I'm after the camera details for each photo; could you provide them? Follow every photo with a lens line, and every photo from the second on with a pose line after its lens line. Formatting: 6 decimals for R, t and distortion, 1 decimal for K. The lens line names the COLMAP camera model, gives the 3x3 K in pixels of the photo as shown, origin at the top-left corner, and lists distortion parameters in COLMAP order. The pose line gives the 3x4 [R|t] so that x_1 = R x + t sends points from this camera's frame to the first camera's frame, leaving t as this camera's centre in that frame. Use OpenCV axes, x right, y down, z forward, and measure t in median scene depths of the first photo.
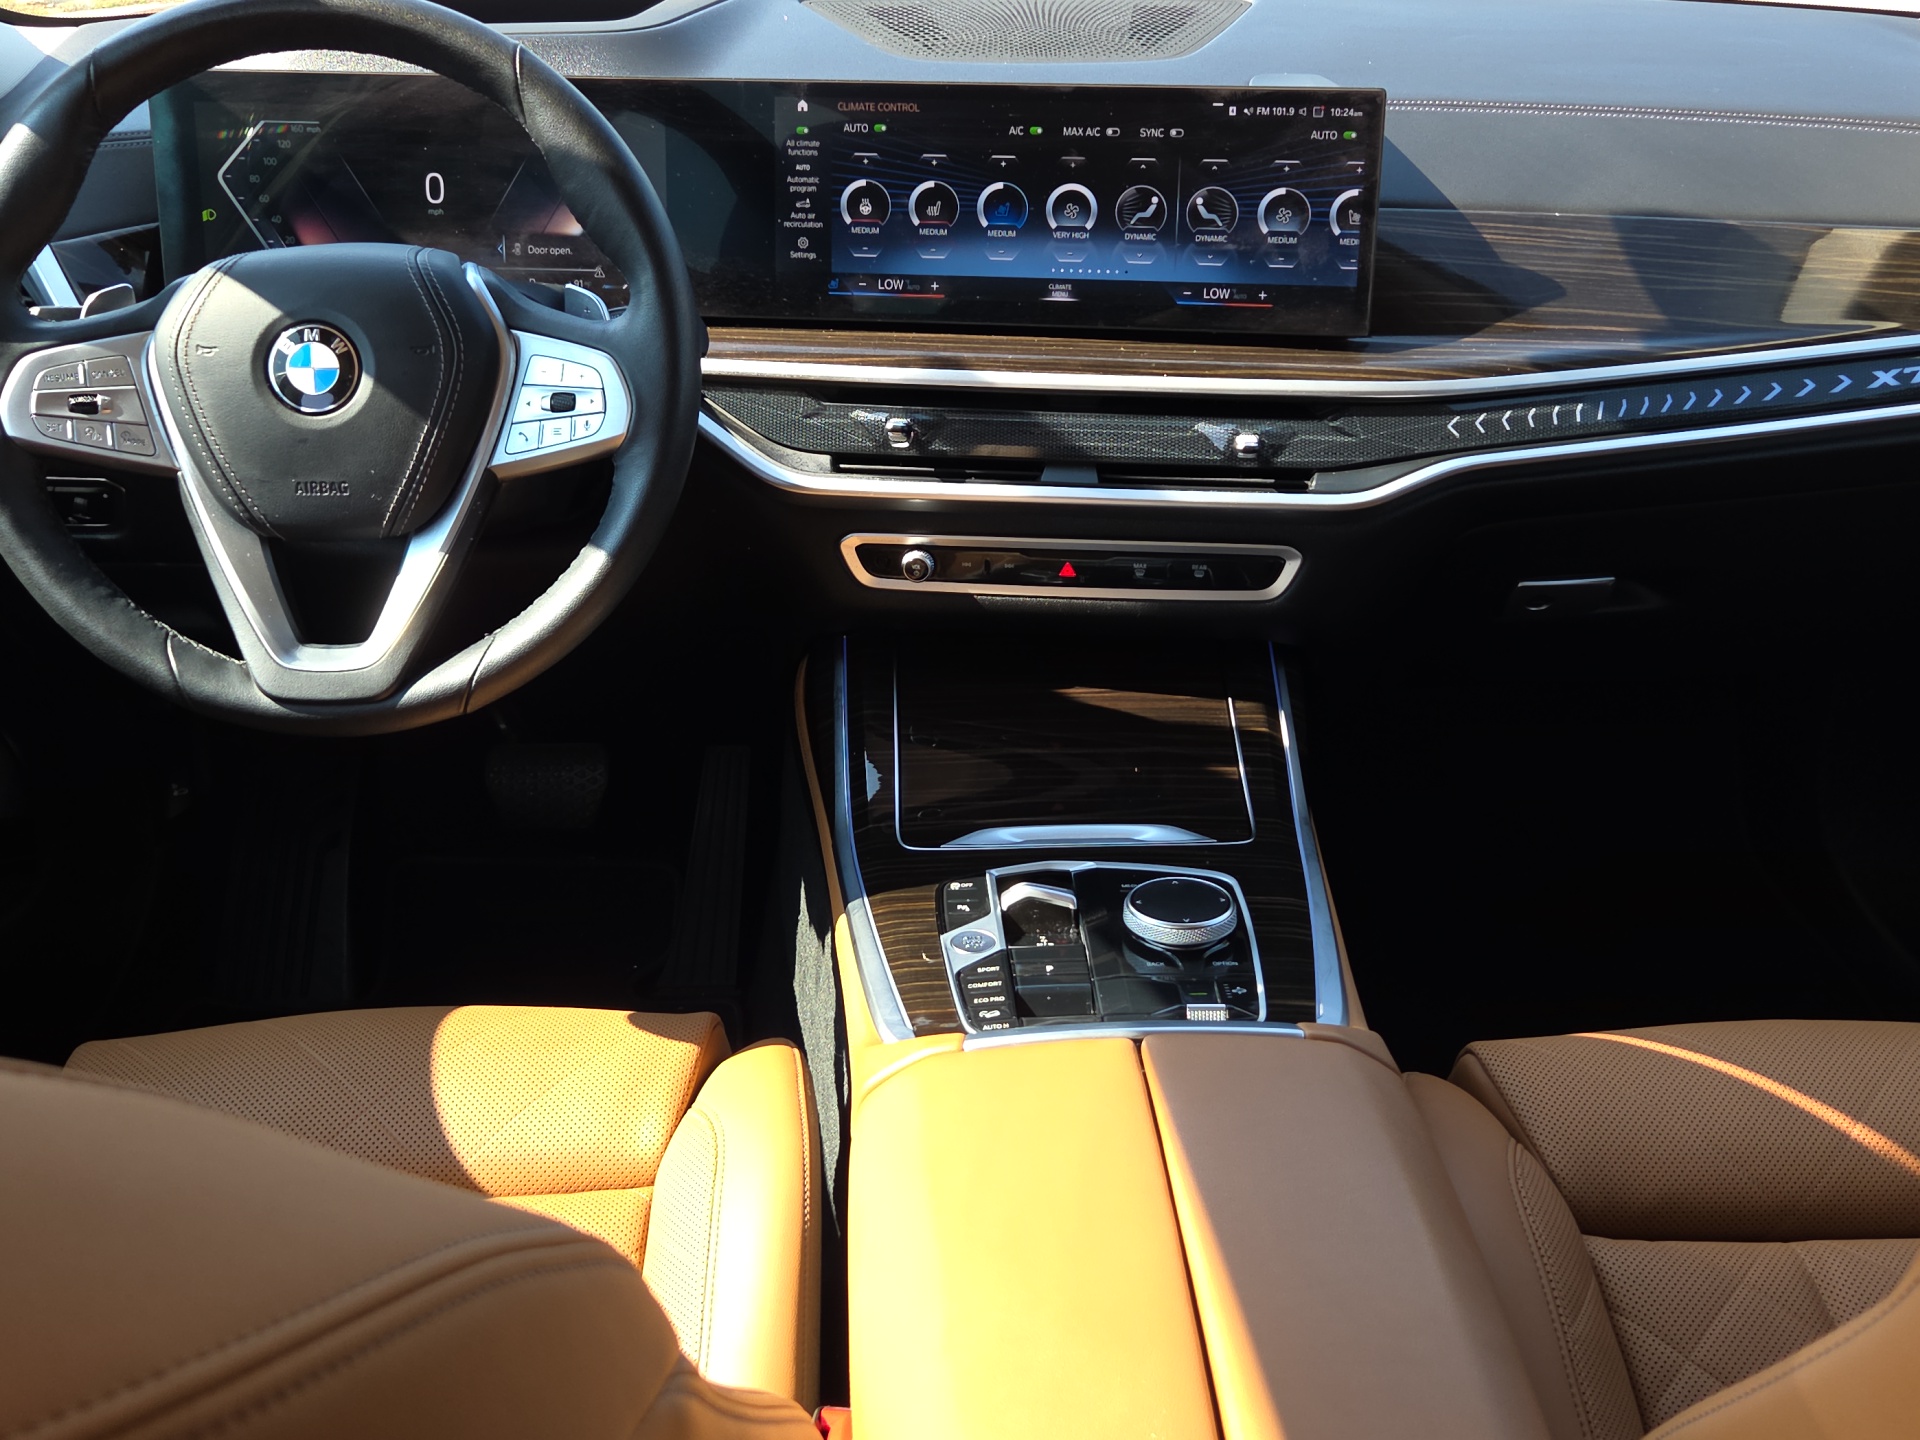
lens RADIAL K [[1955.5, 0, 977.4], [0, 1955.5, 709.0], [0, 0, 1]] dist [0.006294, -0.005703]
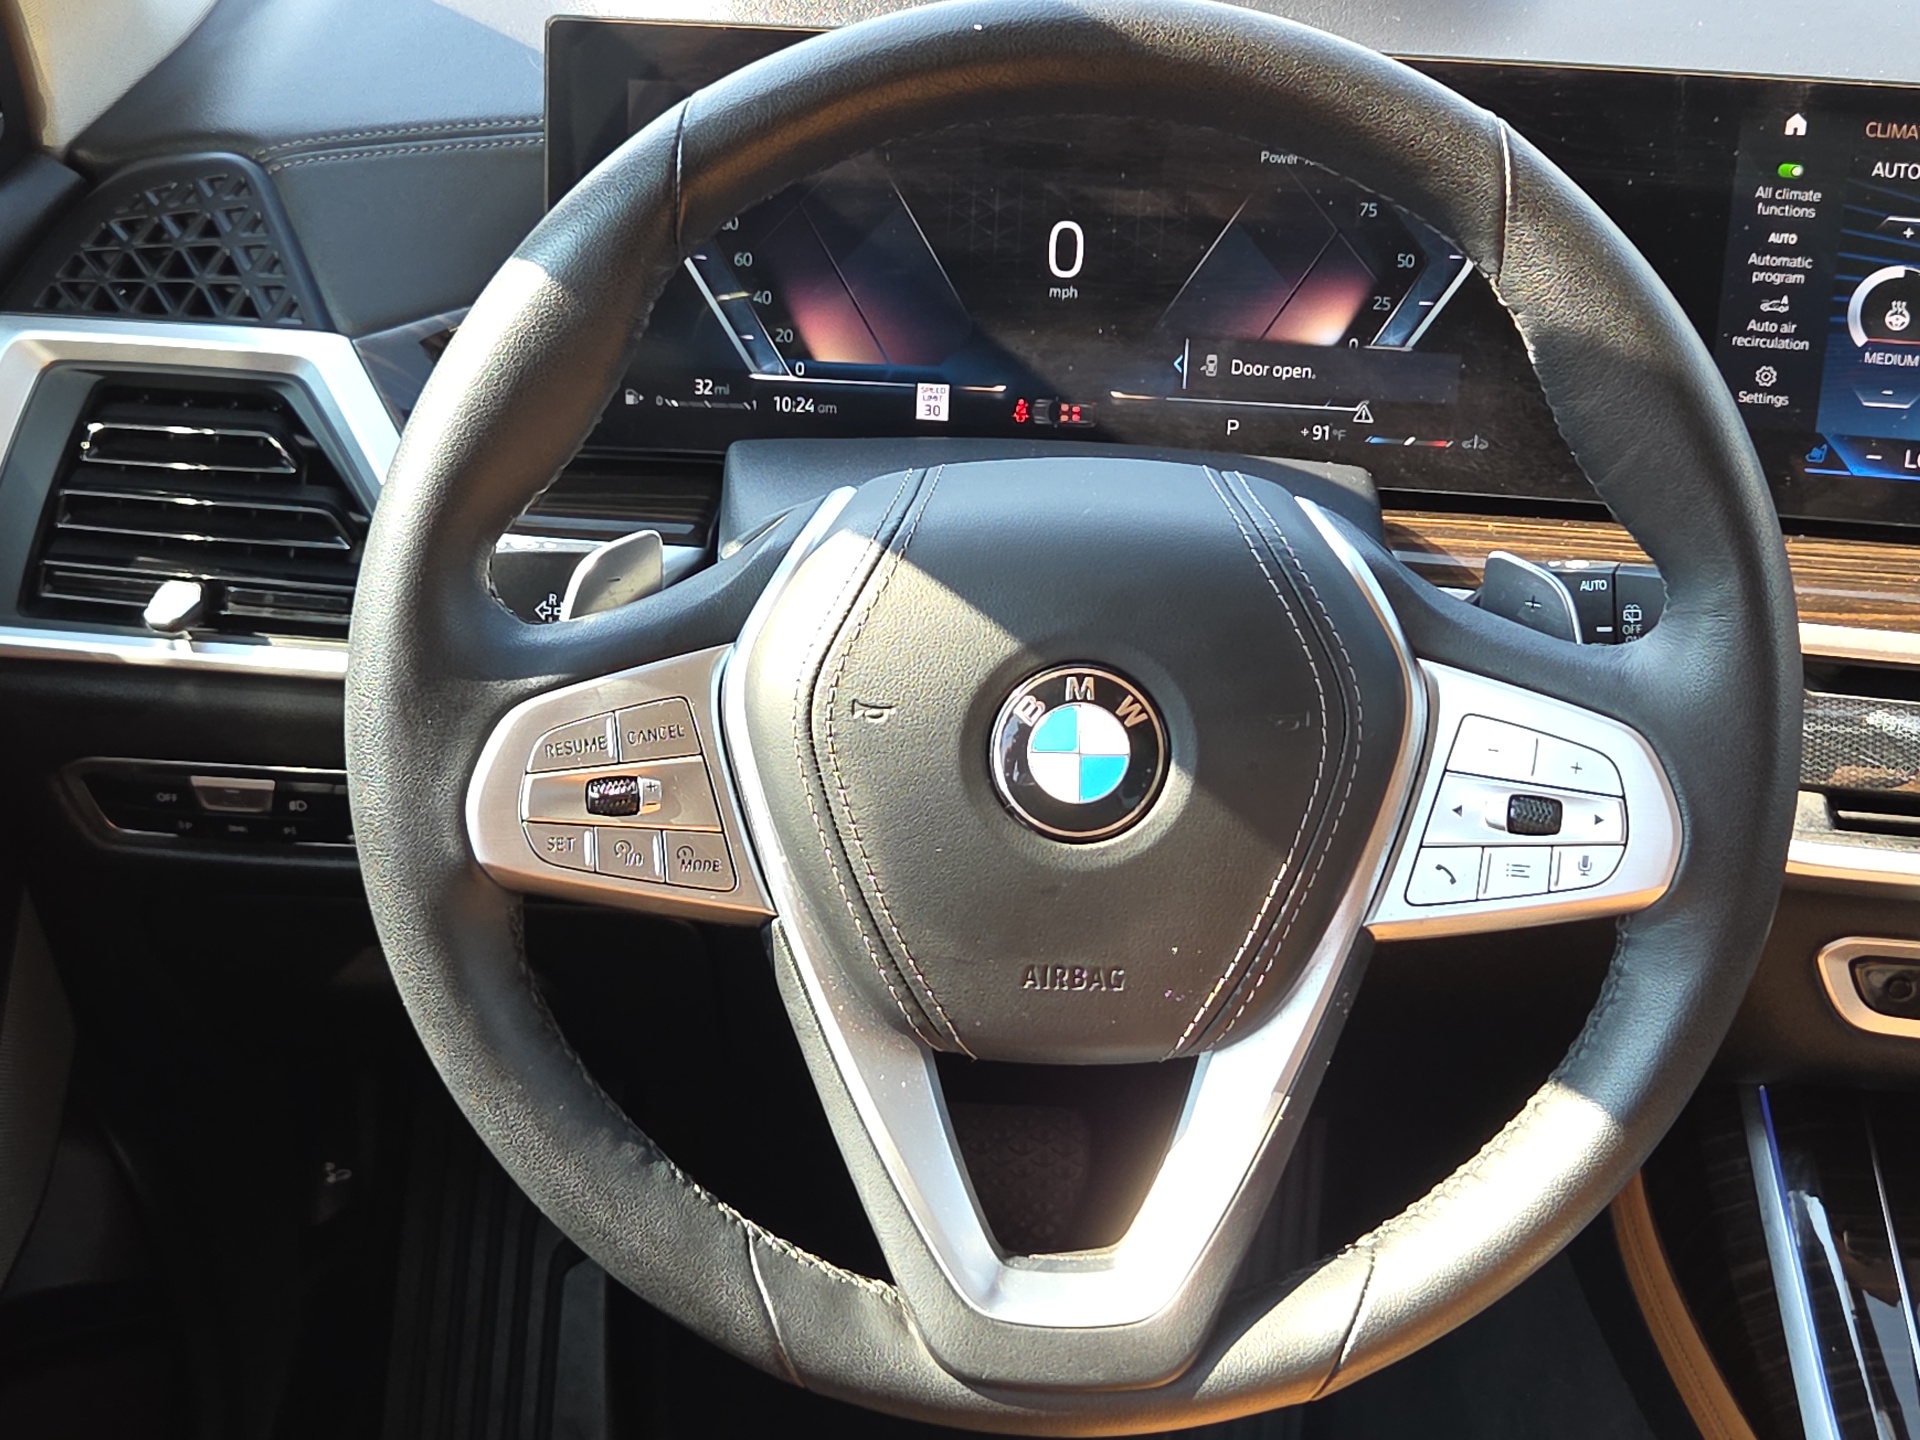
lens RADIAL K [[3139.4, 0, 962.8], [0, 3139.4, 707.3], [0, 0, 1]] dist [0.025526, -0.094720]
pose [[0.999257, 0.032388, -0.020913, -0.294467], [-0.031588, 0.998796, 0.037546, -0.180241], [0.022103, -0.036858, 0.999076, 0.151213]]
